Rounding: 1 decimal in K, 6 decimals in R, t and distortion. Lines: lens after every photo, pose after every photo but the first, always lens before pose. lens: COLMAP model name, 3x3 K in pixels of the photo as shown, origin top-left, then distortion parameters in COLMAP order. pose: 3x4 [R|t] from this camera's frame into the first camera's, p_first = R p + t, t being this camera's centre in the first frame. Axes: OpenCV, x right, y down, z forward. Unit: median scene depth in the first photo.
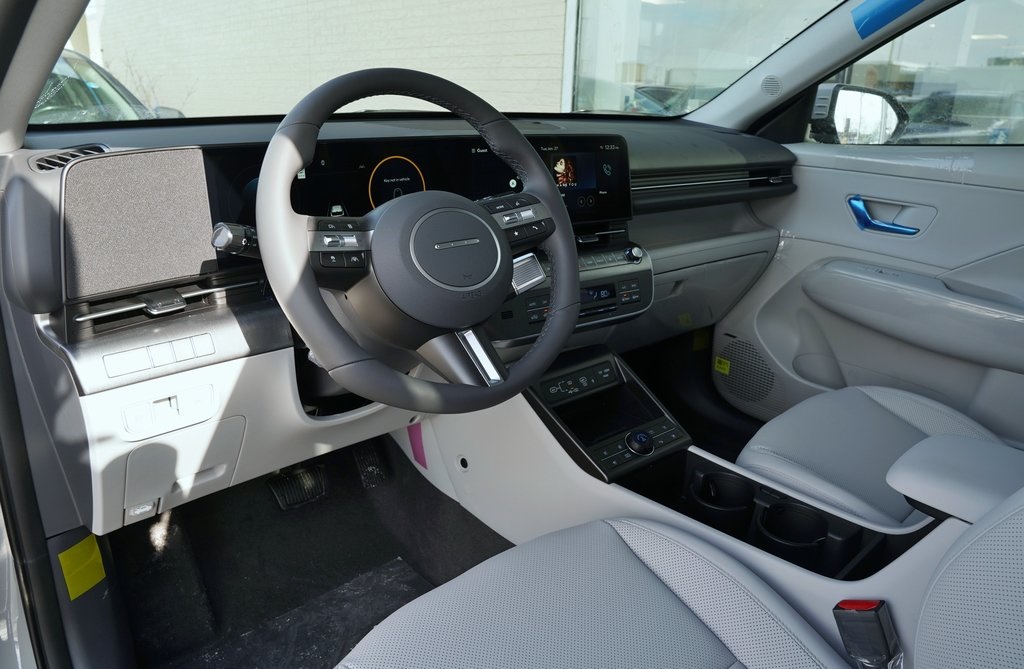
lens RADIAL K [[722.7, 0, 522.5], [0, 722.7, 333.2], [0, 0, 1]] dist [-0.121209, 0.074274]
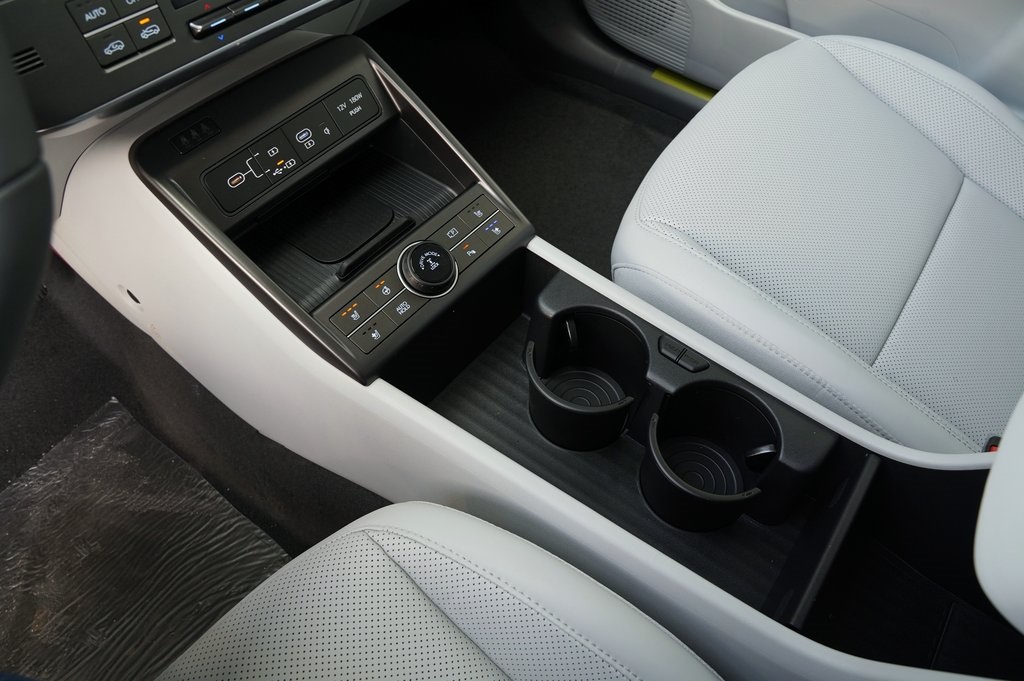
lens RADIAL K [[712.1, 0, 512.0], [0, 712.1, 340.5], [0, 0, 1]] dist [-0.133071, 0.099051]
pose [[0.984825, -0.146448, 0.093129, 0.160406], [0.063680, 0.804104, 0.591068, -0.092924], [-0.161446, -0.576168, 0.801228, 0.538283]]
